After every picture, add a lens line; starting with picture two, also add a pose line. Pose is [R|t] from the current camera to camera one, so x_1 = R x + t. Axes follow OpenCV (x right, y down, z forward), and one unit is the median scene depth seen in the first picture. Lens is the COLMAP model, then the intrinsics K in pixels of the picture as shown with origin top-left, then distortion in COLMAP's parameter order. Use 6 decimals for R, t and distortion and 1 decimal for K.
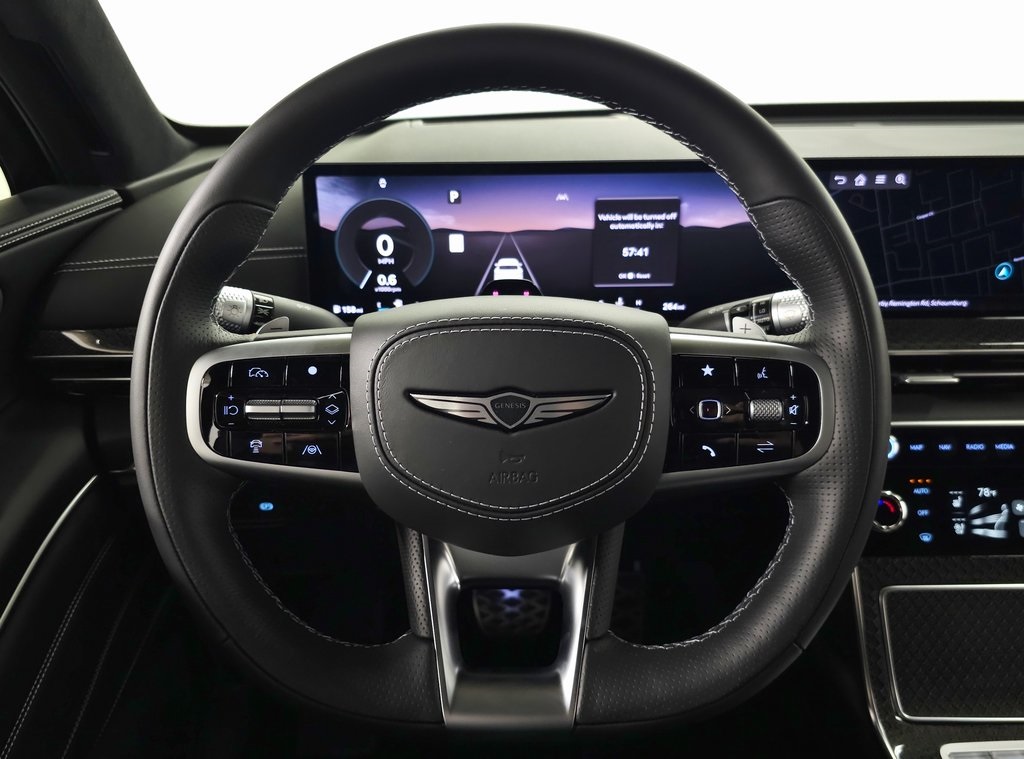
lens RADIAL K [[820.5, 0, 509.0], [0, 820.5, 400.3], [0, 0, 1]] dist [0.046800, -0.058155]
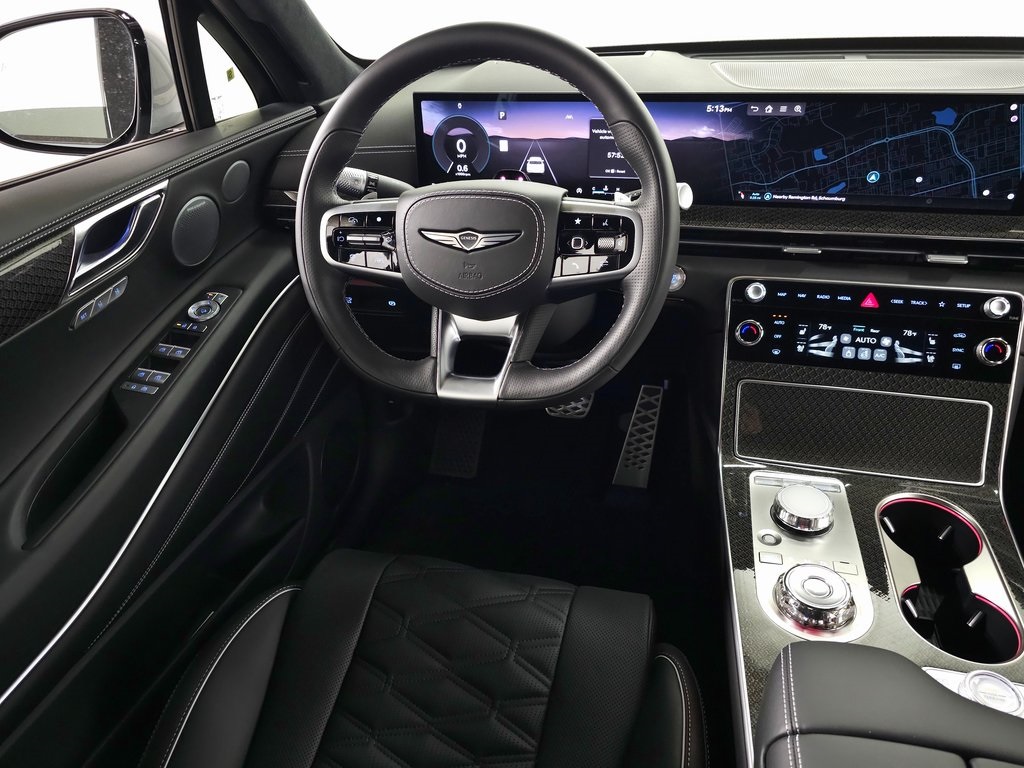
lens RADIAL K [[651.3, 0, 512.0], [0, 651.3, 384.0], [0, 0, 1]] dist [0.056949, -0.062188]
pose [[0.972651, 0.106099, -0.206622, 0.271490], [-0.068921, 0.981345, 0.179477, 0.035377], [0.221810, -0.160328, 0.961819, -0.309688]]
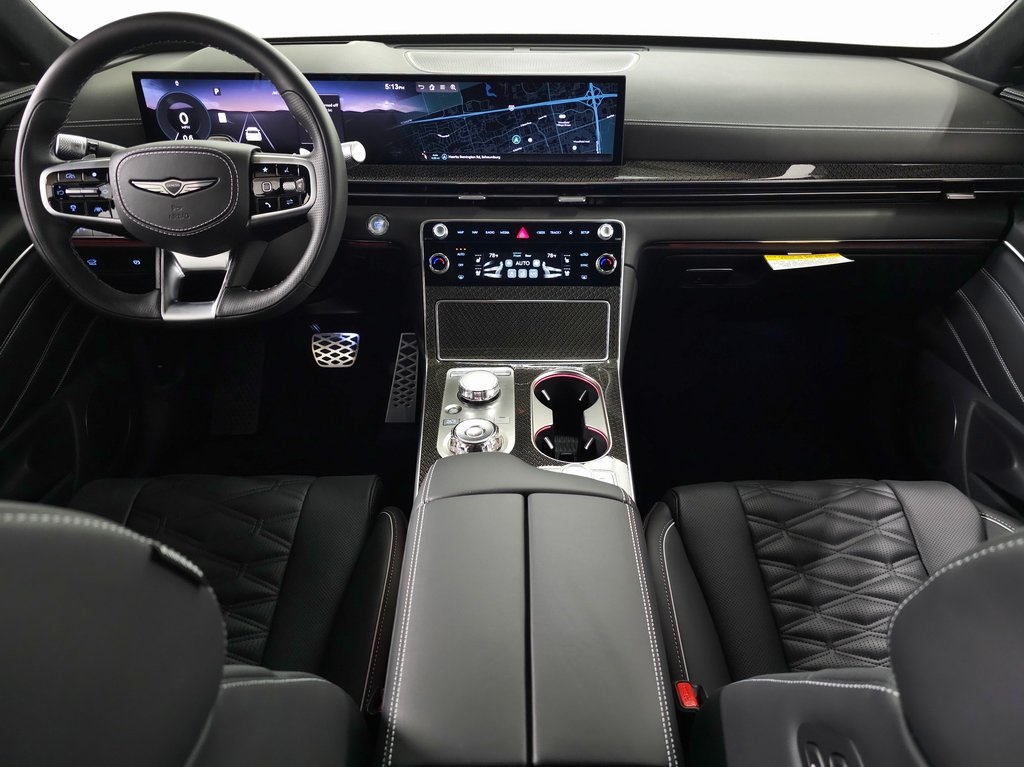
lens RADIAL K [[638.7, 0, 488.1], [0, 638.7, 373.3], [0, 0, 1]] dist [0.066515, -0.081552]
pose [[0.999719, 0.007406, 0.022516, 0.520771], [-0.011144, 0.985257, 0.170718, 0.125737], [-0.020920, -0.170921, 0.985063, -0.570734]]
